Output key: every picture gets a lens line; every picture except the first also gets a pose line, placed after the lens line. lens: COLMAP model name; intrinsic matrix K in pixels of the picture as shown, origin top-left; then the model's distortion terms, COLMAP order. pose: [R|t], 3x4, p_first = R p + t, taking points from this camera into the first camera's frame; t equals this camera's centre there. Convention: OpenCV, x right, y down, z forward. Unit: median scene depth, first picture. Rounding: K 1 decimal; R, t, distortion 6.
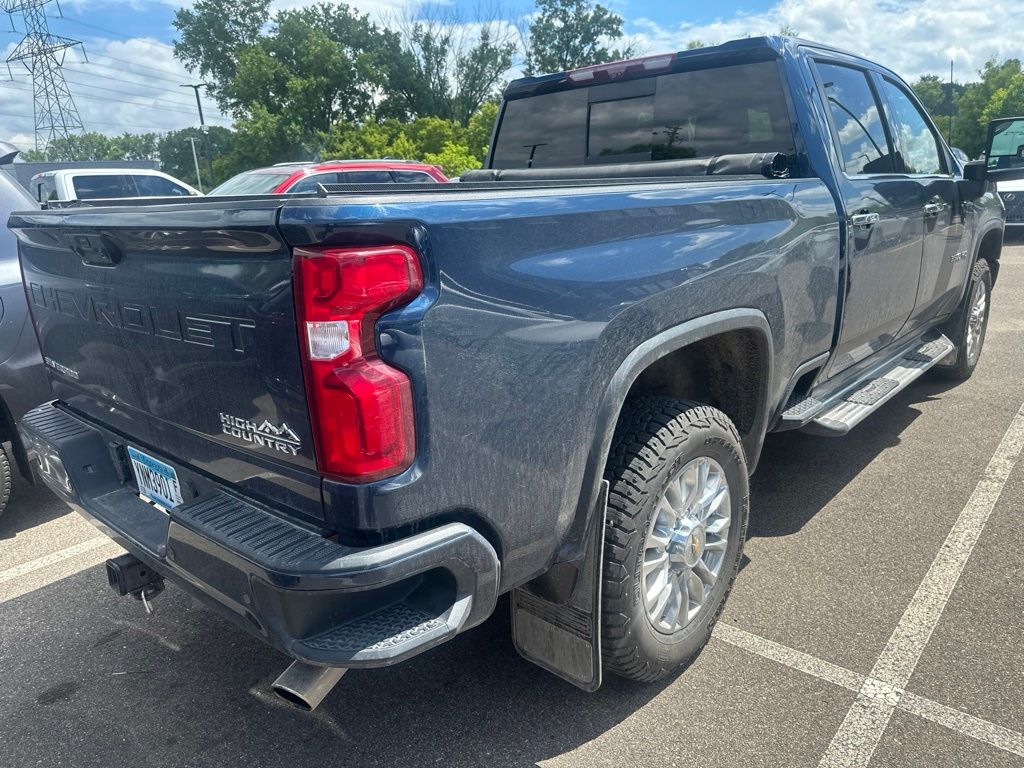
lens RADIAL K [[758.4, 0, 500.9], [0, 758.4, 397.0], [0, 0, 1]] dist [0.012366, -0.016846]
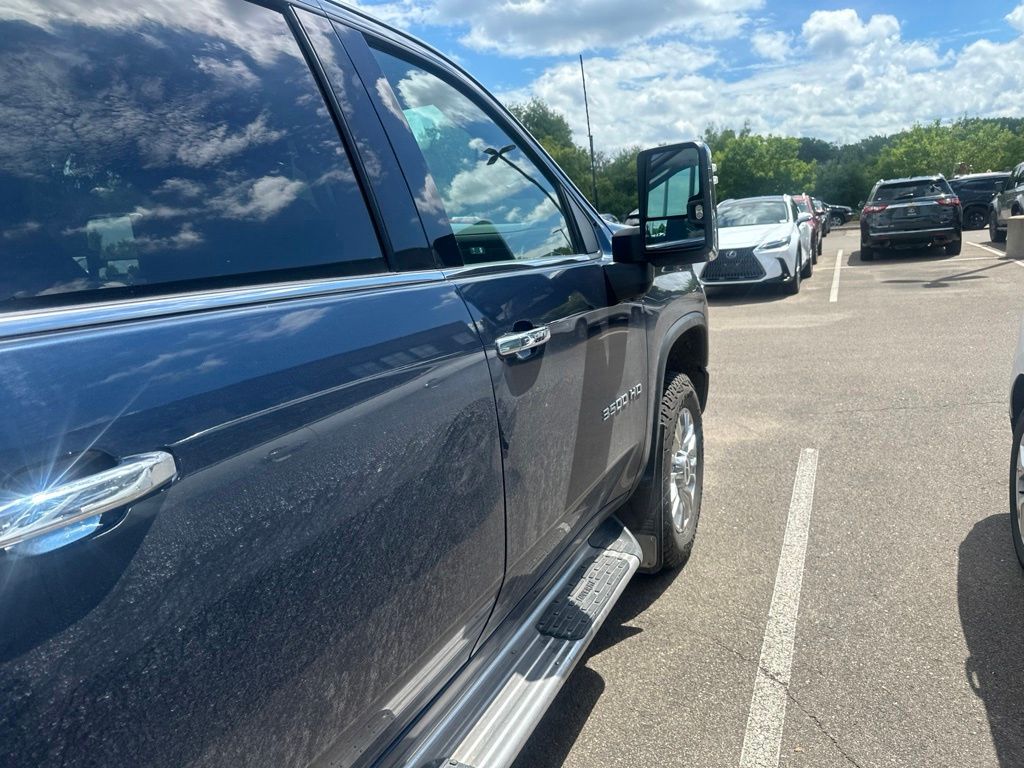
lens RADIAL K [[756.3, 0, 508.3], [0, 756.3, 381.2], [0, 0, 1]] dist [0.001512, -0.010590]
pose [[0.960130, -0.080505, 0.267711, 0.439715], [0.105686, 0.991095, -0.080997, -0.189474], [-0.258807, 0.106061, 0.960089, 0.582599]]
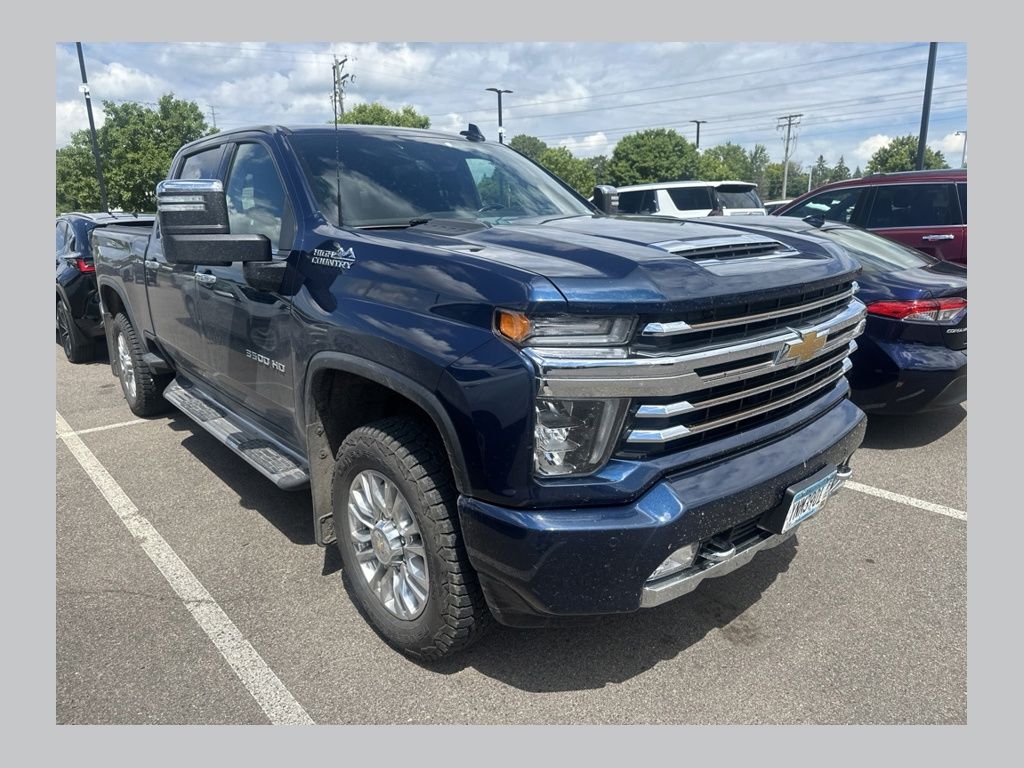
lens RADIAL K [[674.8, 0, 506.5], [0, 674.8, 381.0], [0, 0, 1]] dist [0.073708, -0.099227]
pose [[-0.163551, 0.282898, -0.945103, 1.376137], [-0.239126, 0.918066, 0.316186, -0.499481], [0.957115, 0.277712, -0.082502, 1.471862]]
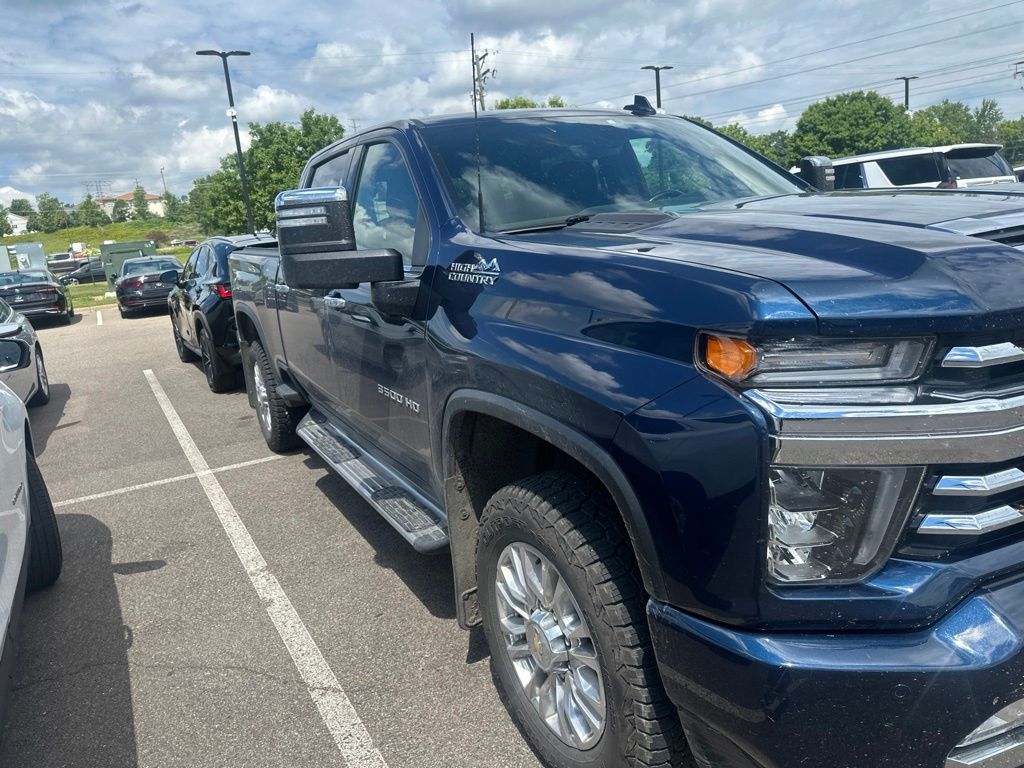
lens RADIAL K [[749.5, 0, 511.0], [0, 749.5, 380.4], [0, 0, 1]] dist [0.027713, -0.028529]
pose [[-0.349345, 0.267649, -0.897954, 1.277016], [-0.151612, 0.929560, 0.336054, -0.480335], [0.924647, 0.253539, -0.284158, 1.436573]]
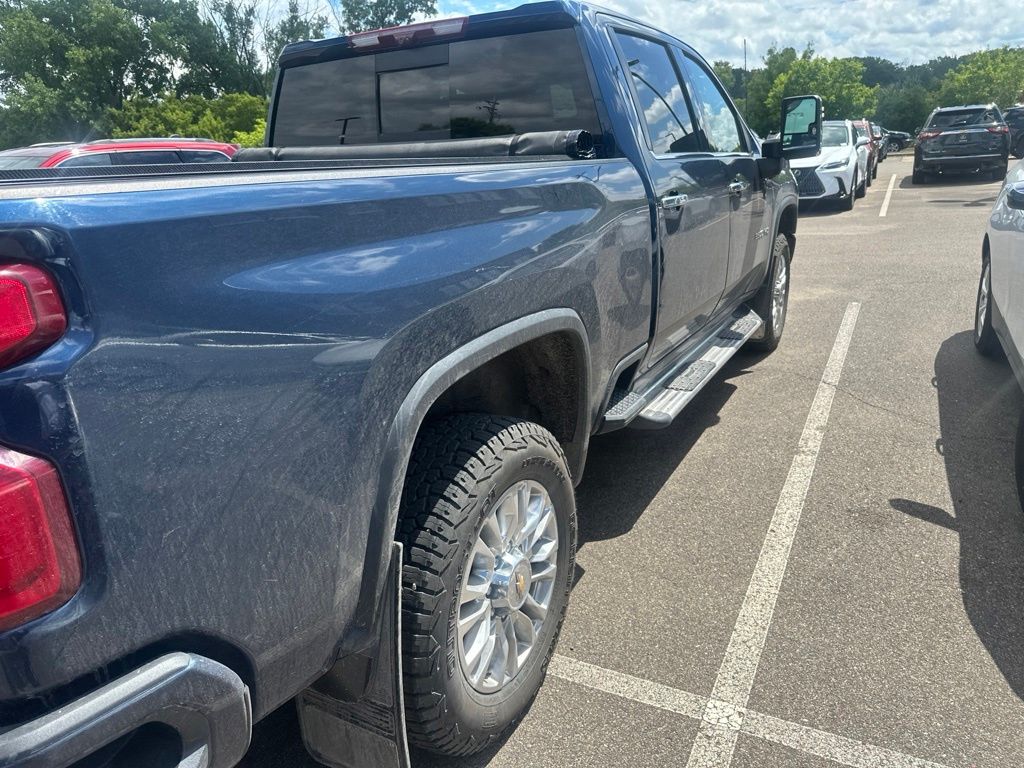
lens RADIAL K [[745.4, 0, 515.4], [0, 745.4, 398.2], [0, 0, 1]] dist [0.019703, -0.021278]
pose [[0.972539, -0.077633, 0.219411, 0.046521], [0.070916, 0.996745, 0.038337, -0.029786], [-0.221673, -0.021724, 0.974879, 0.098603]]
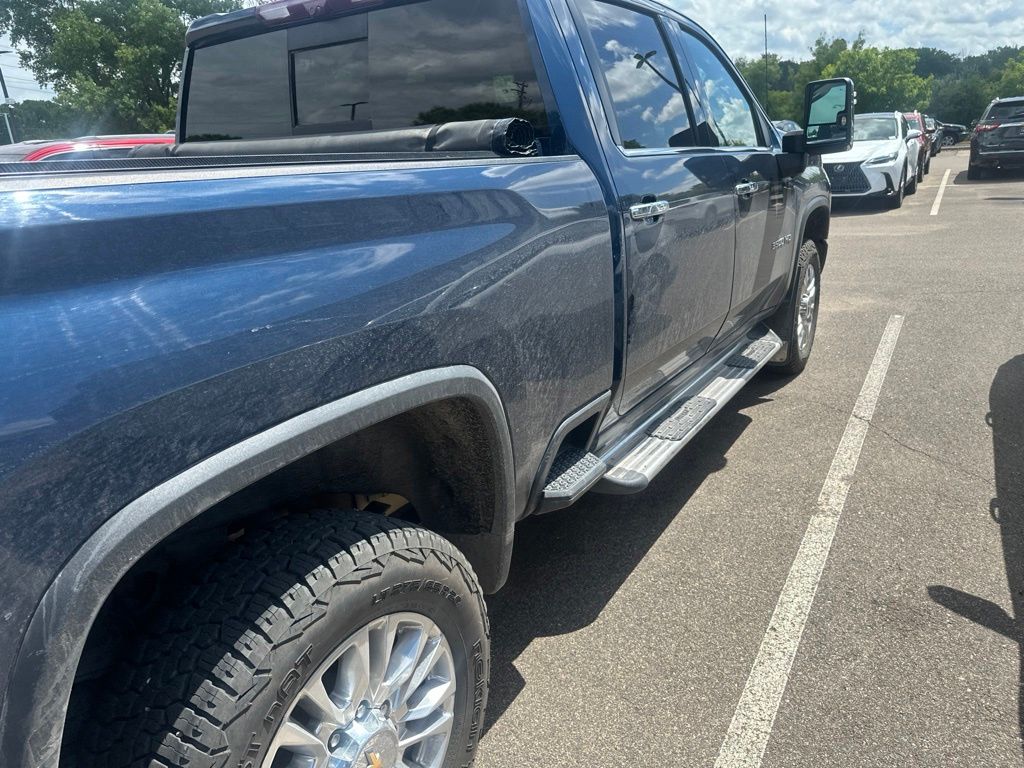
lens RADIAL K [[747.6, 0, 516.7], [0, 747.6, 393.2], [0, 0, 1]] dist [0.022284, -0.023385]
pose [[0.983400, -0.064810, 0.169481, 0.168380], [0.060005, 0.997641, 0.033331, -0.067649], [-0.171242, -0.022608, 0.984970, 0.230467]]
